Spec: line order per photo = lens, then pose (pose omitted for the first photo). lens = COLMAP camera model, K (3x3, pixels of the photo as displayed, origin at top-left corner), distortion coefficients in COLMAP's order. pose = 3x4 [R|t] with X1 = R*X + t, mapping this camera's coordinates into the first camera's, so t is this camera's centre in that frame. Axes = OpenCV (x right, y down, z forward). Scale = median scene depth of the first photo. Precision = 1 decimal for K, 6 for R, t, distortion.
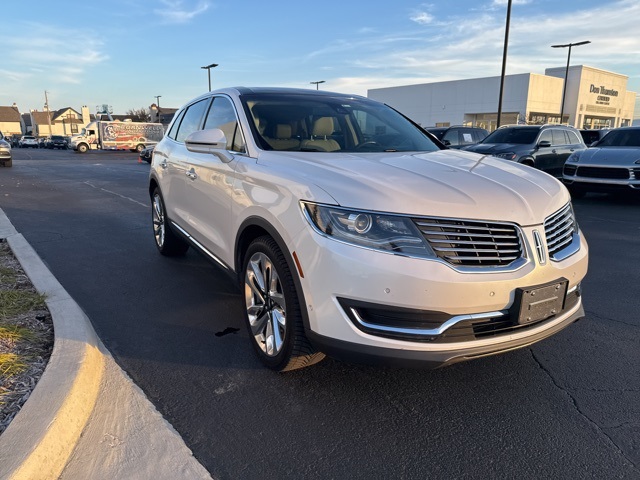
lens RADIAL K [[457.9, 0, 322.9], [0, 457.9, 243.0], [0, 0, 1]] dist [0.040406, -0.046149]
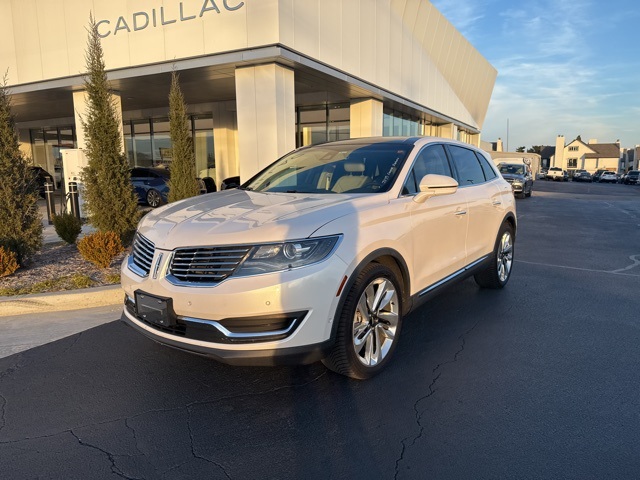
lens RADIAL K [[456.9, 0, 321.3], [0, 456.9, 251.2], [0, 0, 1]] dist [0.040640, -0.044636]
pose [[0.375765, 0.154988, -0.913663, 0.106903], [-0.205141, 0.975368, 0.081086, -0.013623], [0.903725, 0.156960, 0.398303, 0.052530]]
